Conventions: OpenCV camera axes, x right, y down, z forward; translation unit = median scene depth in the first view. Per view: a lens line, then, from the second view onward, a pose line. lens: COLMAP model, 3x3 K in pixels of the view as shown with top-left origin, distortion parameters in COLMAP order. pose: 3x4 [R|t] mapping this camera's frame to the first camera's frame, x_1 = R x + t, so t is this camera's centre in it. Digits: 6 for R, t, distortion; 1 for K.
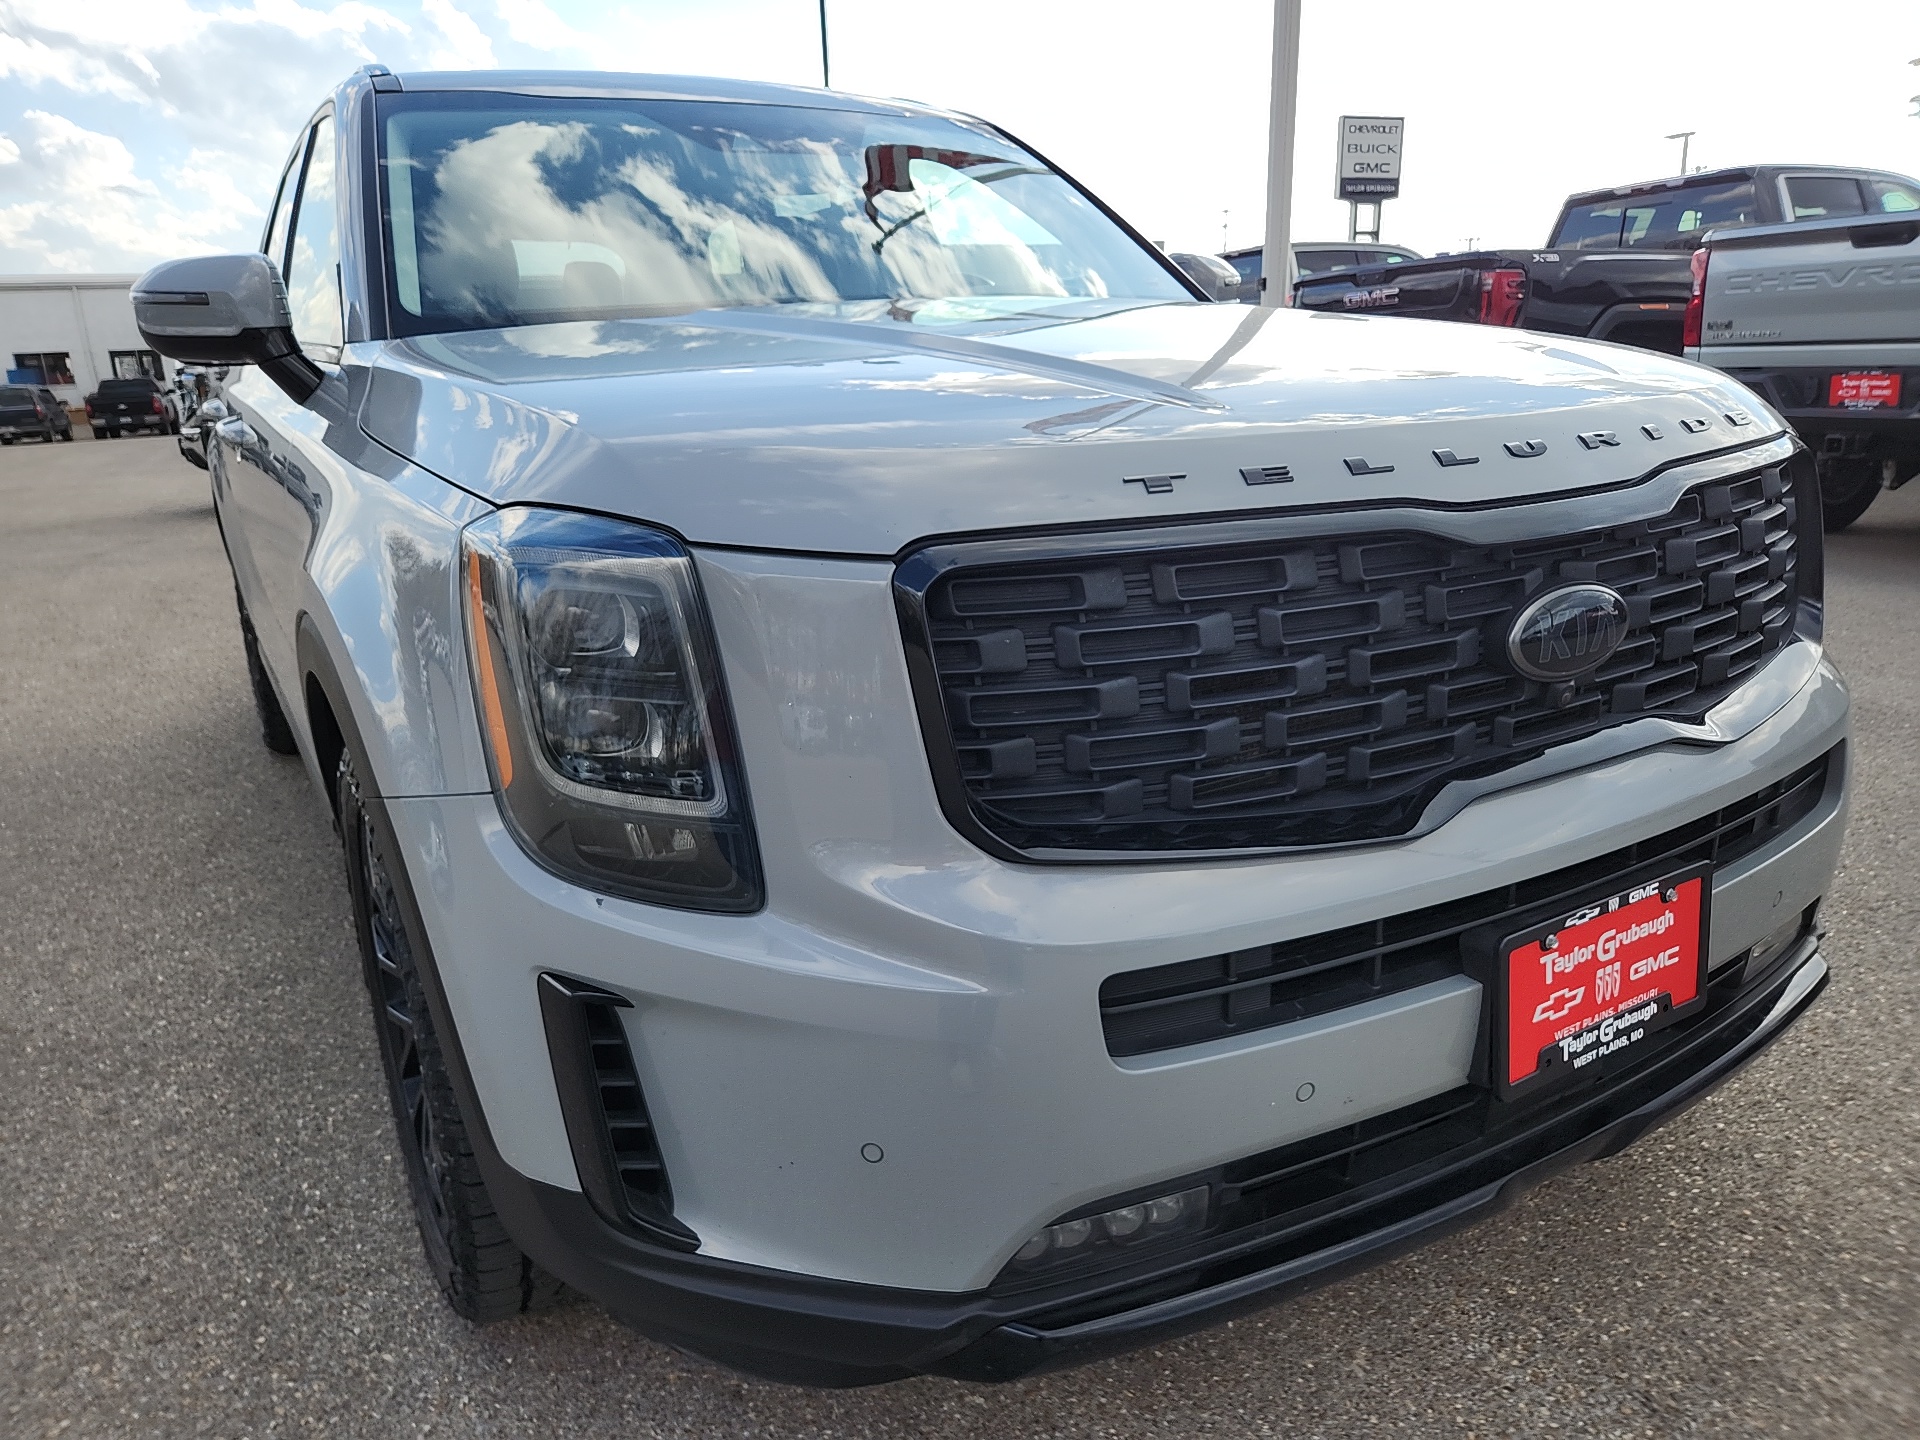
lens RADIAL K [[1291.2, 0, 904.5], [0, 1291.2, 730.6], [0, 0, 1]] dist [0.071026, -0.066225]
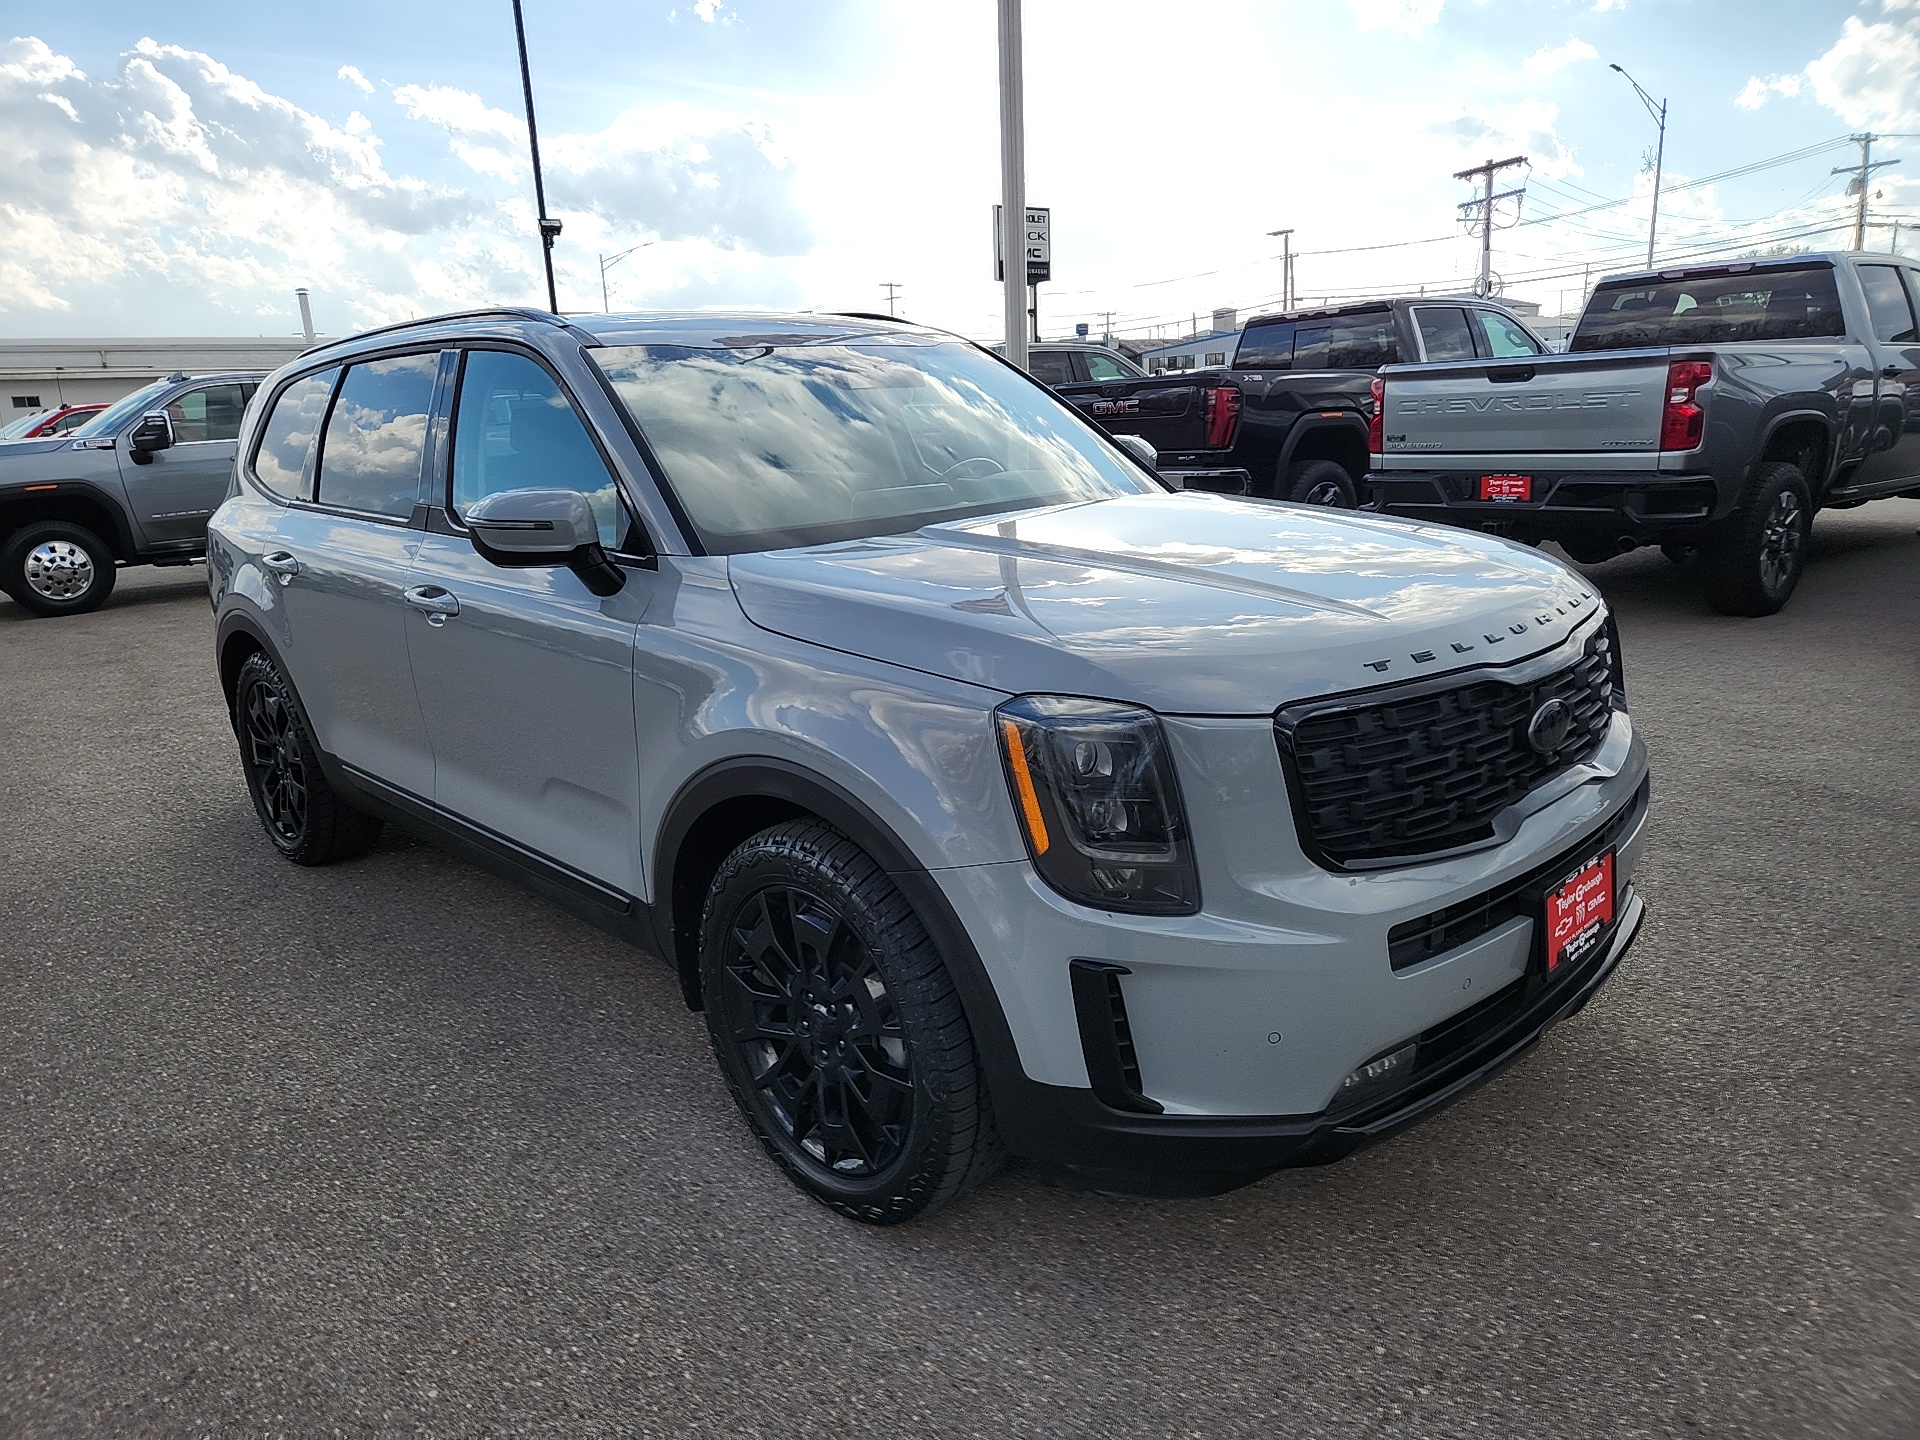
lens RADIAL K [[1293.3, 0, 891.4], [0, 1293.3, 723.6], [0, 0, 1]] dist [0.062090, -0.043789]
pose [[0.972705, -0.063546, 0.223176, -0.814889], [0.074245, 0.996443, -0.039872, -0.072729], [-0.219849, 0.055353, 0.973962, -0.606957]]
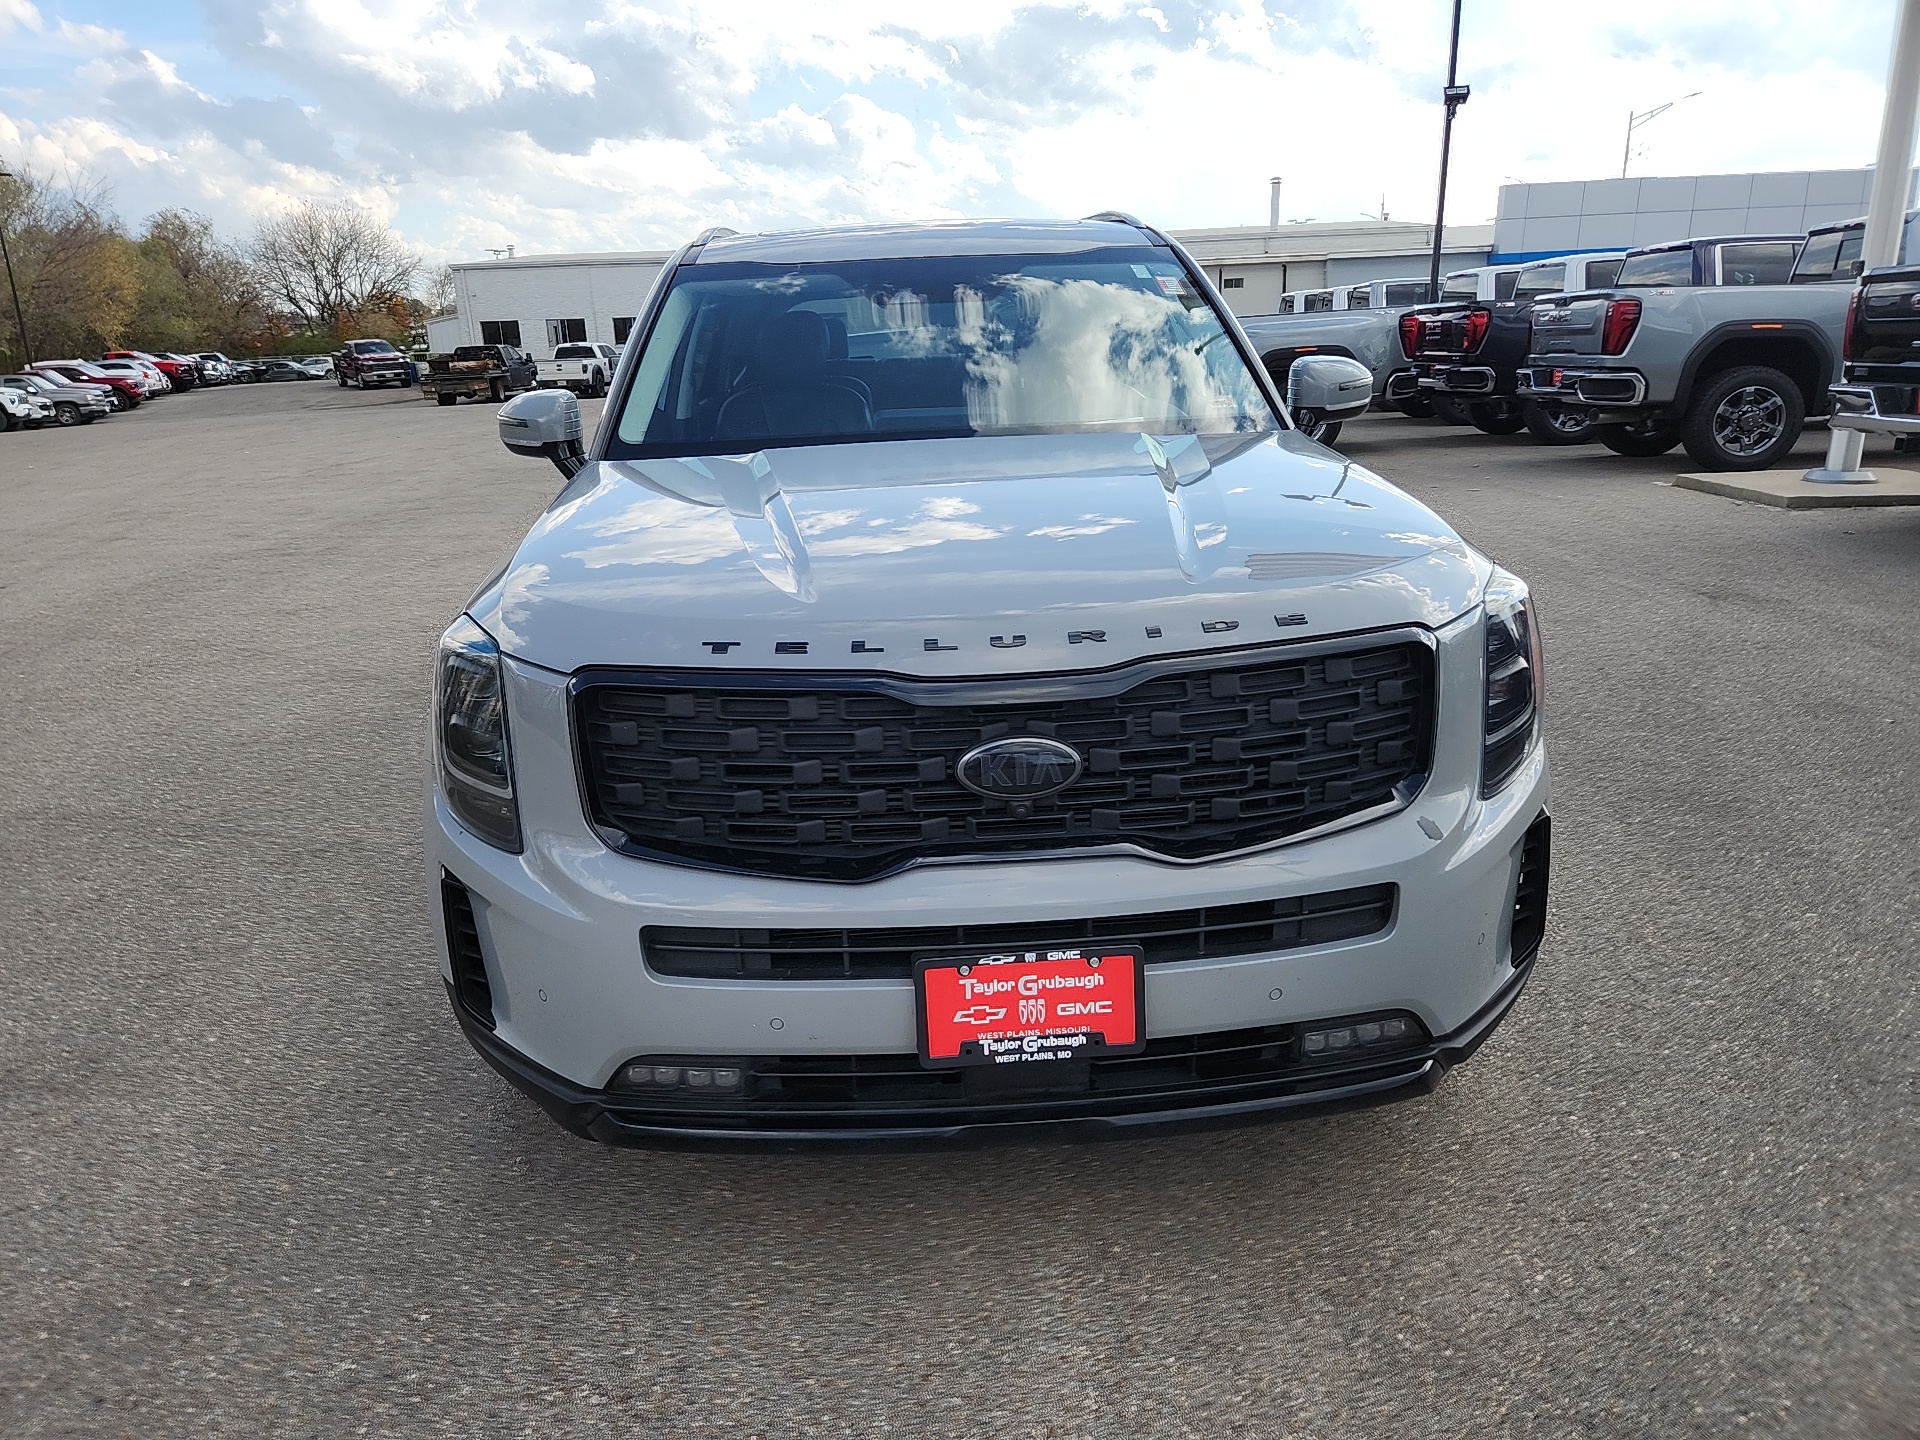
lens RADIAL K [[1279.8, 0, 960.0], [0, 1279.8, 720.0], [0, 0, 1]] dist [0.100257, -0.090175]
pose [[0.891756, 0.139789, -0.430385, 1.055667], [-0.126550, 0.990180, 0.059400, -0.205409], [0.434462, 0.001495, 0.900689, -0.322904]]
